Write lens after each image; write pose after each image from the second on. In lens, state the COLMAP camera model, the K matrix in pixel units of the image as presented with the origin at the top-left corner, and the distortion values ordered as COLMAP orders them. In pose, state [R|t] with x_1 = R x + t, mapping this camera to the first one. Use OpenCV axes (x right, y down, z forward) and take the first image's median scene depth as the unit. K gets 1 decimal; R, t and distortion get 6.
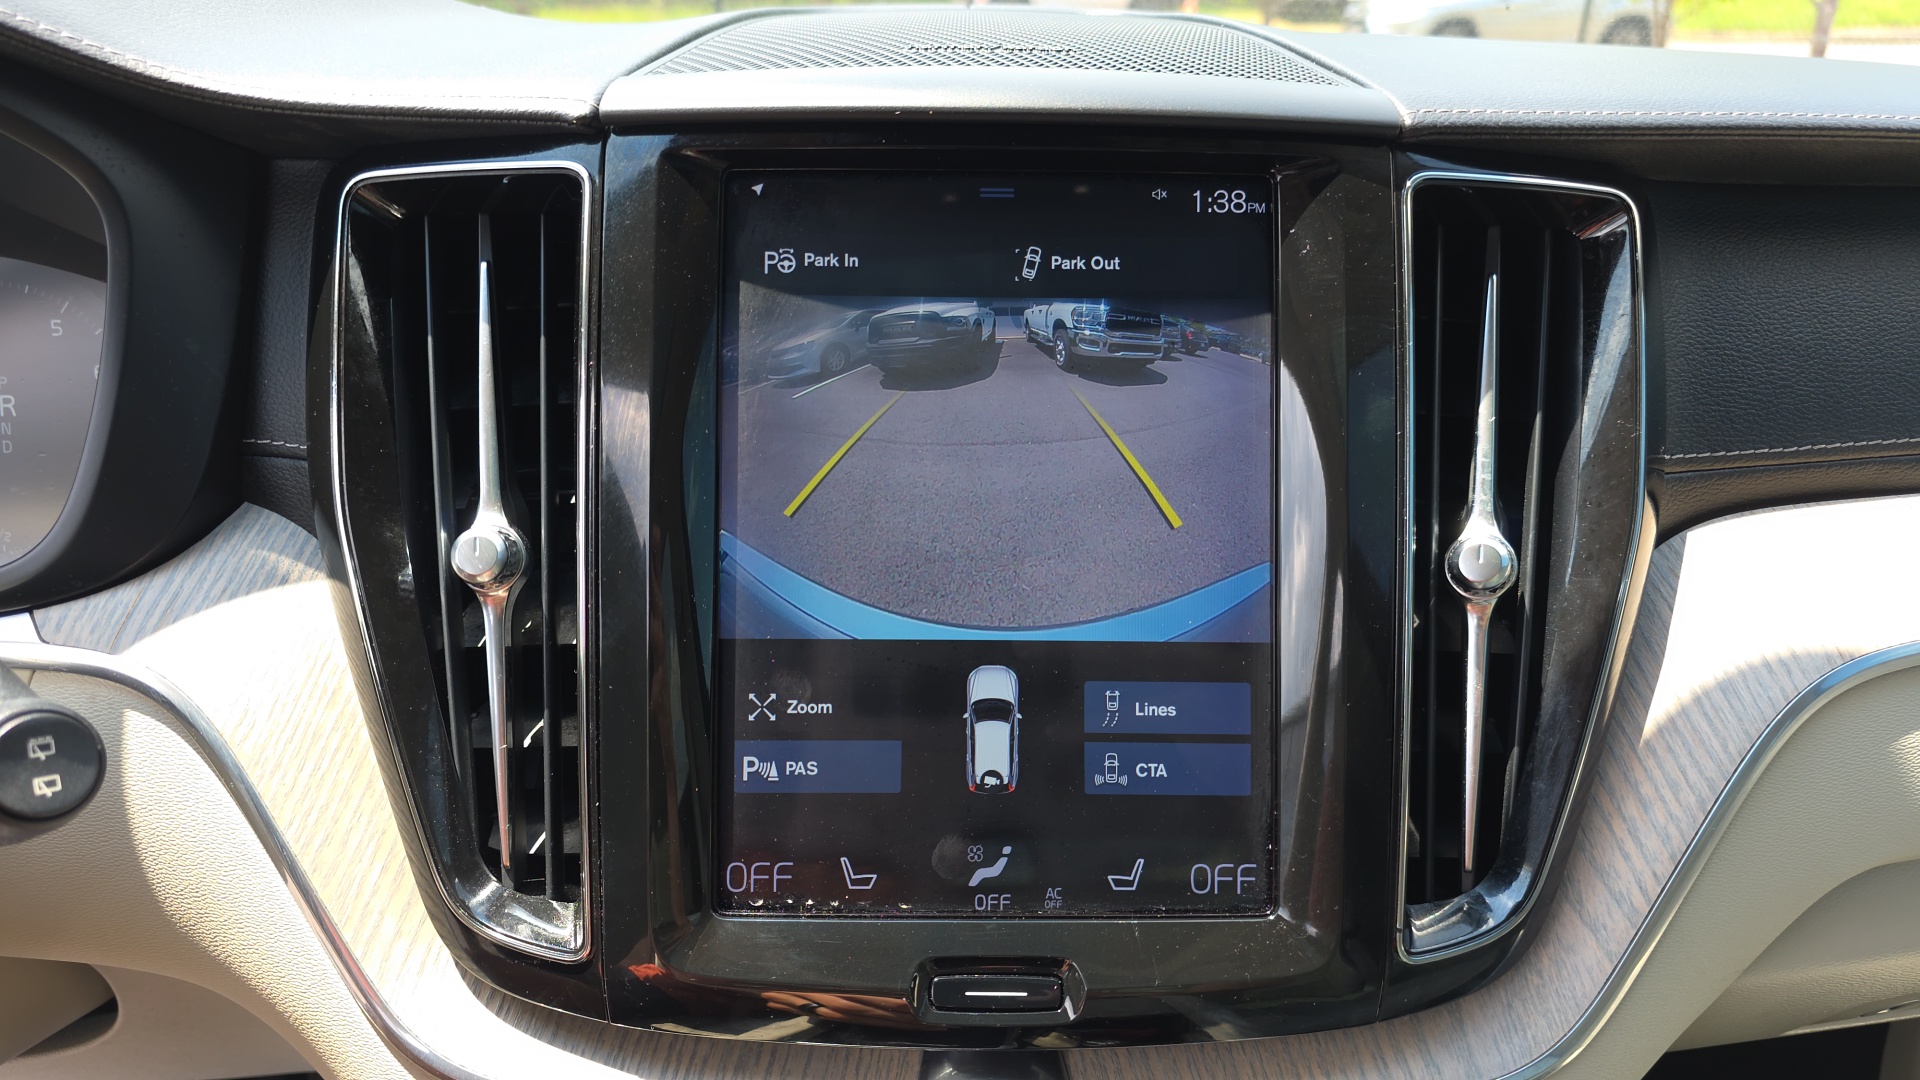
lens RADIAL K [[1305.9, 0, 951.6], [0, 1305.9, 536.0], [0, 0, 1]] dist [0.063855, -0.067054]
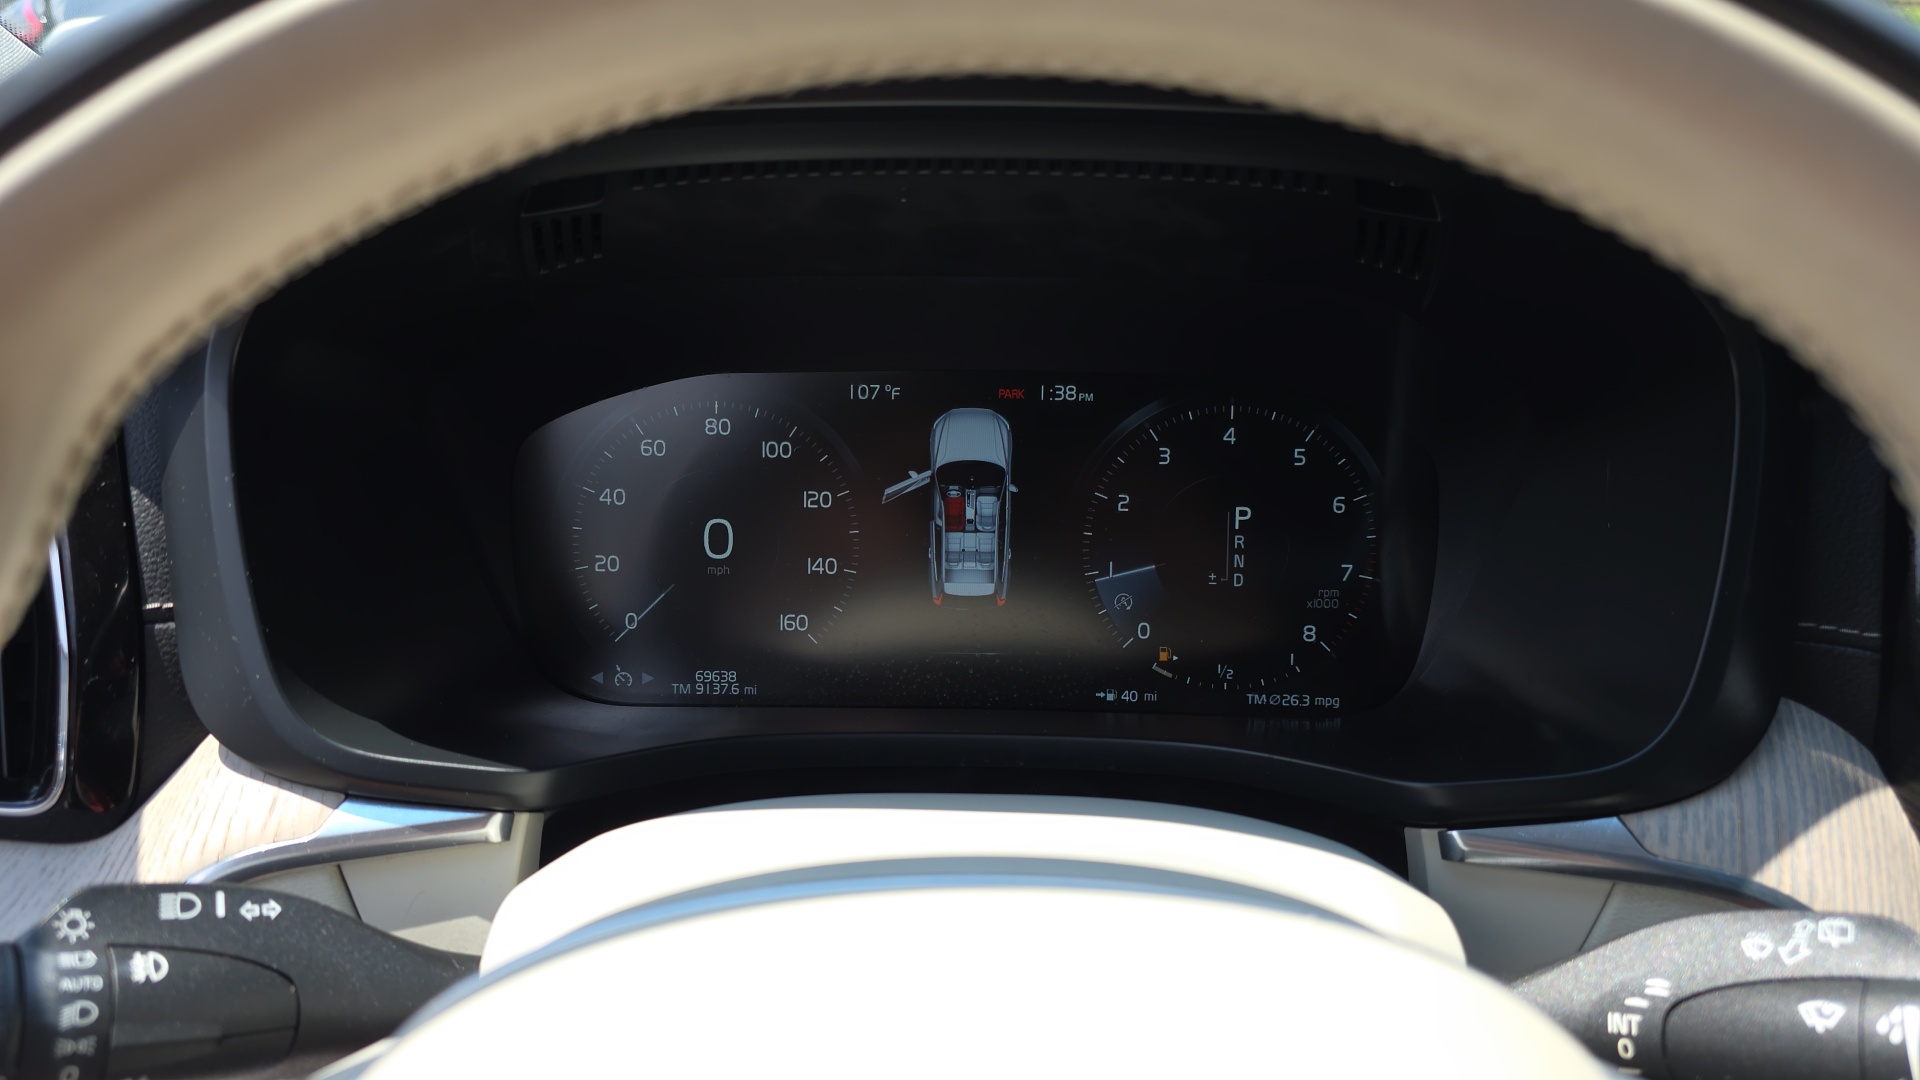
lens RADIAL K [[1305.9, 0, 941.4], [0, 1305.9, 525.1], [0, 0, 1]] dist [0.063855, -0.067054]
pose [[0.987950, 0.037690, -0.150115, -1.021386], [-0.041689, 0.998852, -0.023579, -0.098686], [0.149054, 0.029553, 0.988387, 0.047142]]
